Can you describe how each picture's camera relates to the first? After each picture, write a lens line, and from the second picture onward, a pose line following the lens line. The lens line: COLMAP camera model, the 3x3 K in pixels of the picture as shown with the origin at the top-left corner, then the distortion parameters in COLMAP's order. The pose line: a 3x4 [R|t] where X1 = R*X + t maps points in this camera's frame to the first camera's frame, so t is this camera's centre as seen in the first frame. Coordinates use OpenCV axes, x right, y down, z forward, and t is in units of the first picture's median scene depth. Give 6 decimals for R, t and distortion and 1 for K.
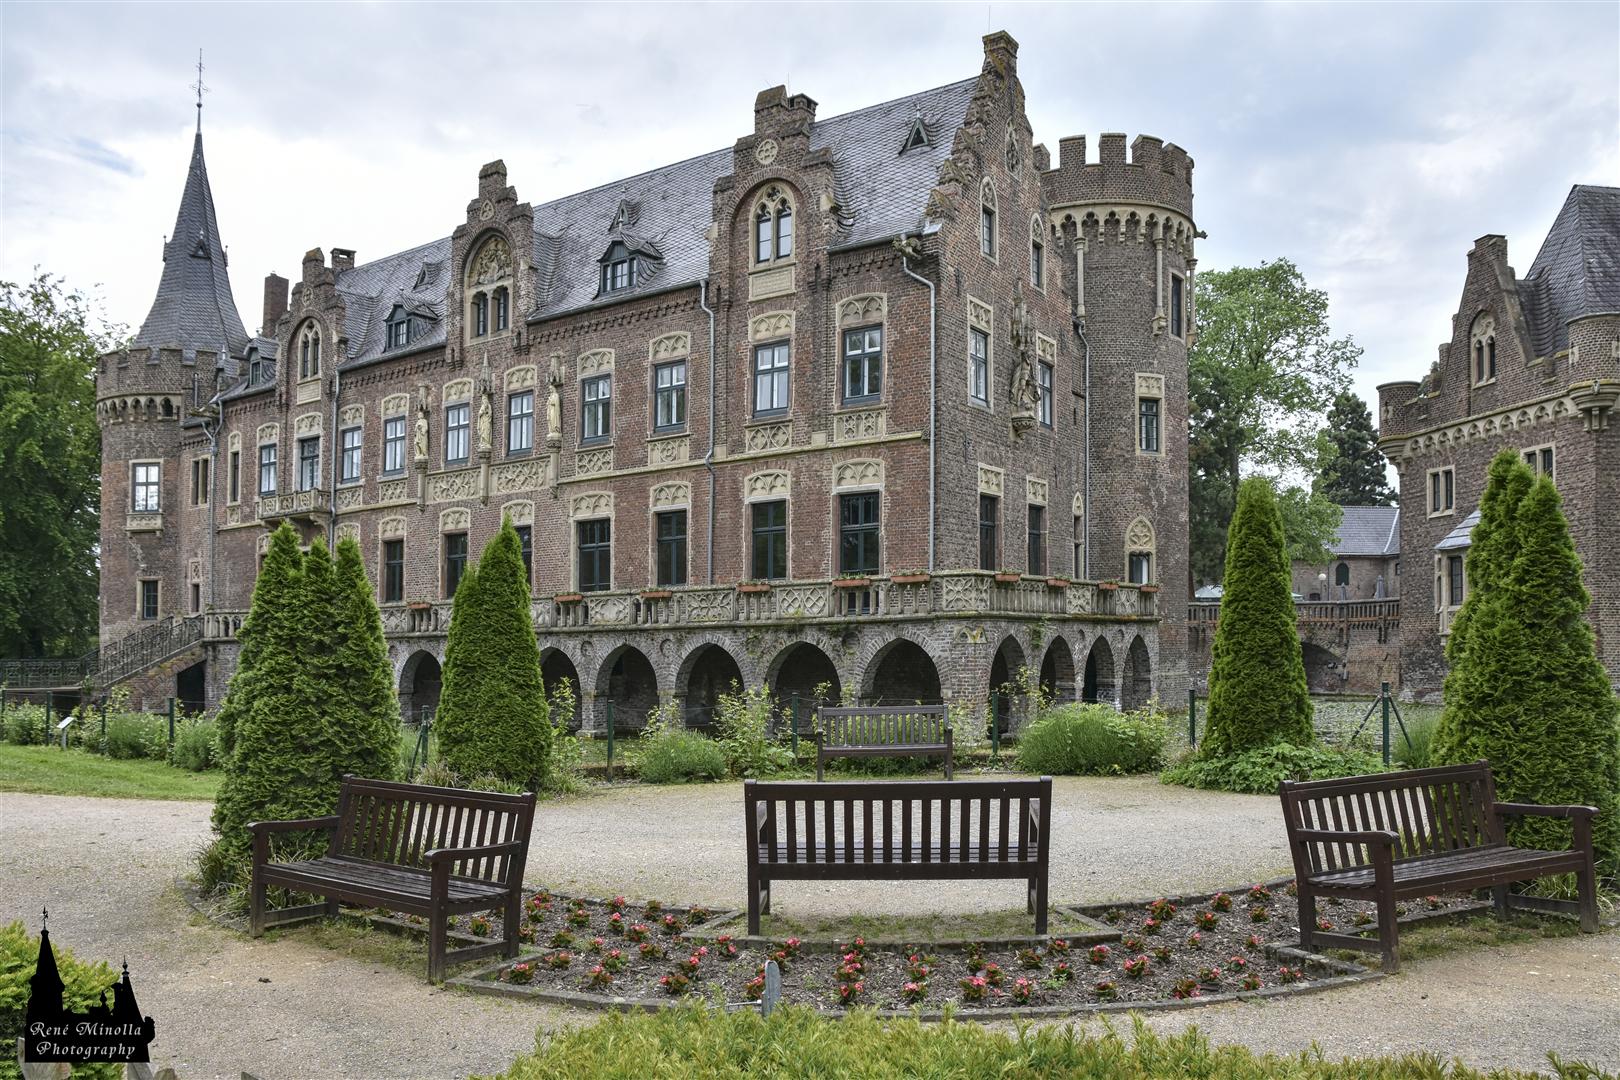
lens RADIAL K [[1128.5, 0, 811.1], [0, 1128.5, 575.6], [0, 0, 1]] dist [-0.126818, 0.096330]
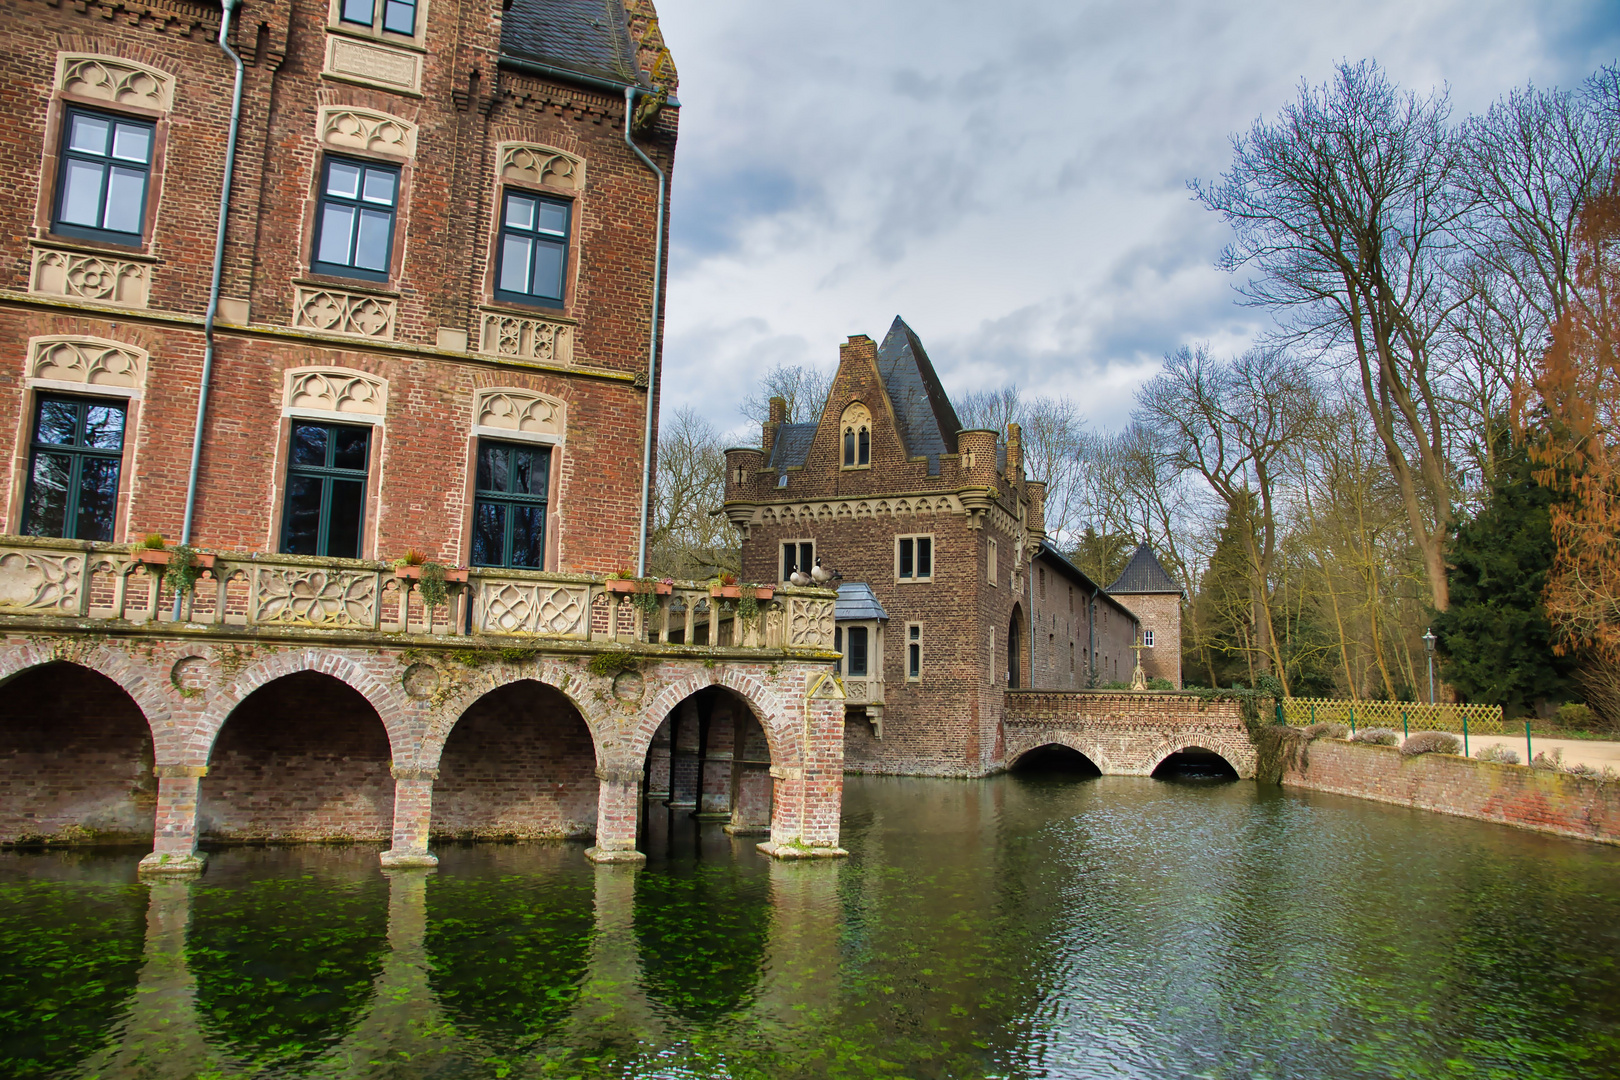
lens RADIAL K [[1106.2, 0, 844.7], [0, 1106.2, 540.5], [0, 0, 1]] dist [-0.119758, 0.081399]
pose [[0.568981, 0.151321, 0.808309, -0.268542], [-0.085146, 0.988482, -0.125116, 0.032448], [-0.817931, 0.002365, 0.575311, 0.405083]]
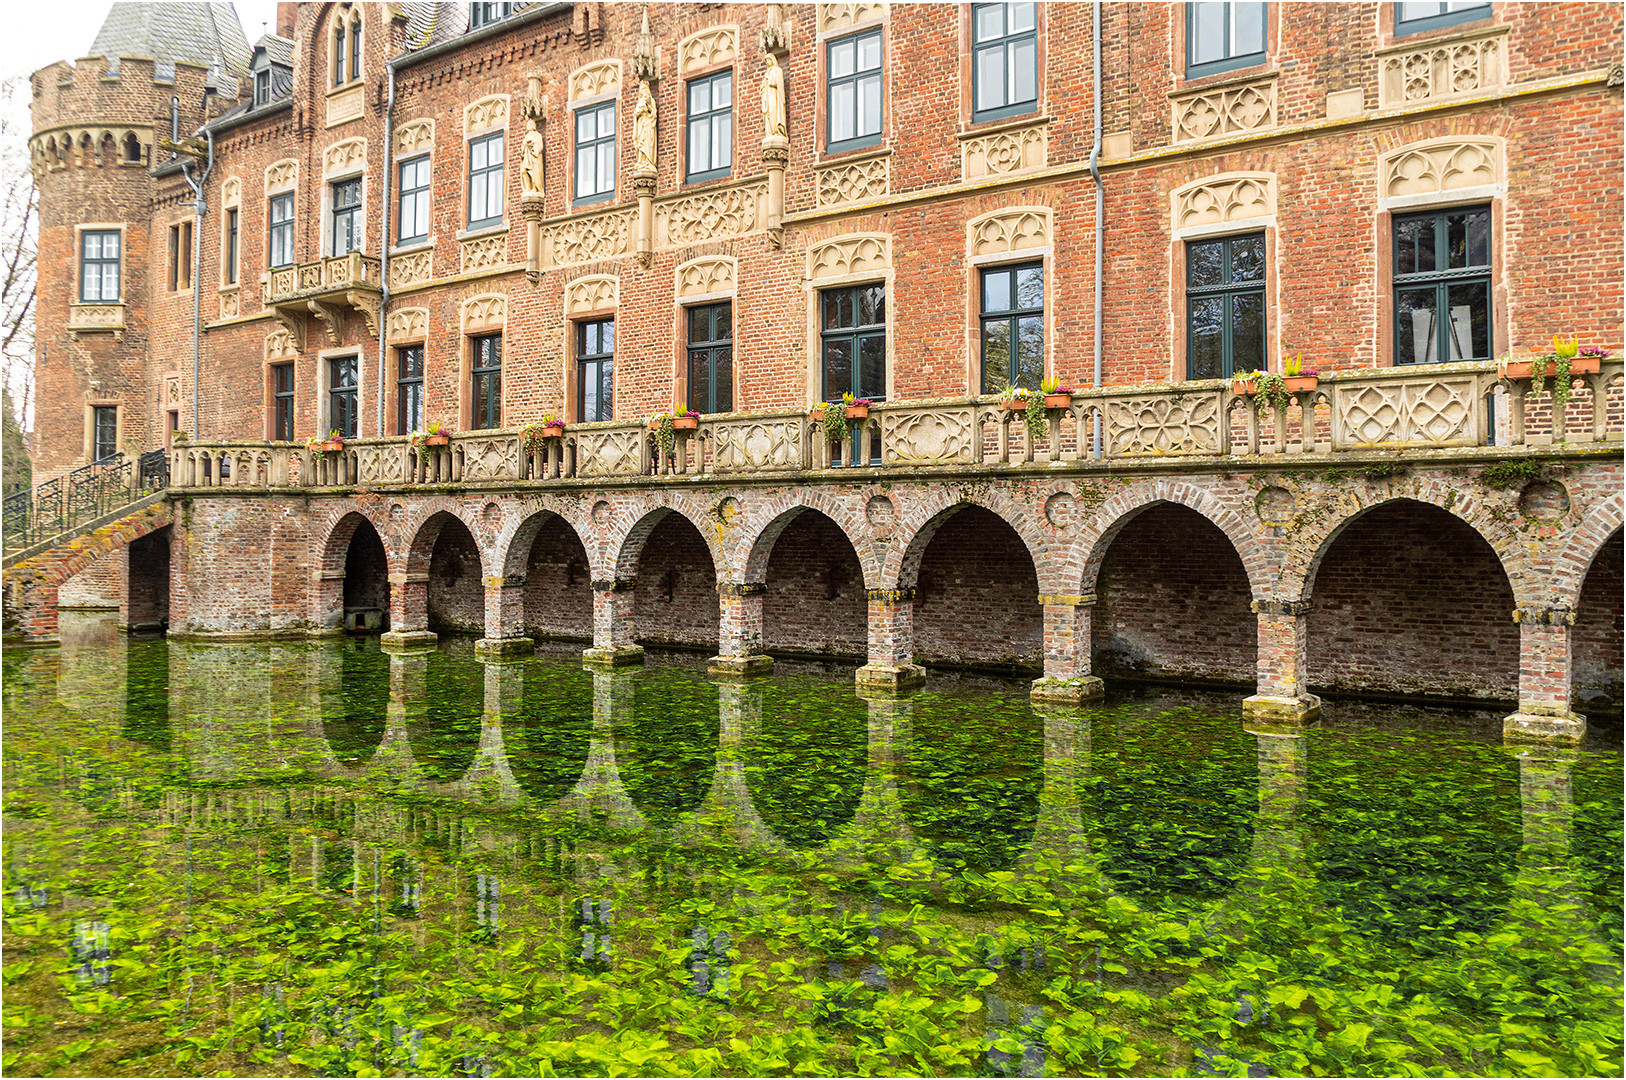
lens RADIAL K [[1267.6, 0, 810.6], [0, 1267.6, 469.6], [0, 0, 1]] dist [-0.009961, 0.007251]
pose [[0.997303, 0.015035, -0.071837, -0.155601], [-0.013515, 0.999676, 0.021591, 0.027979], [0.072138, -0.020562, 0.997183, 0.336402]]
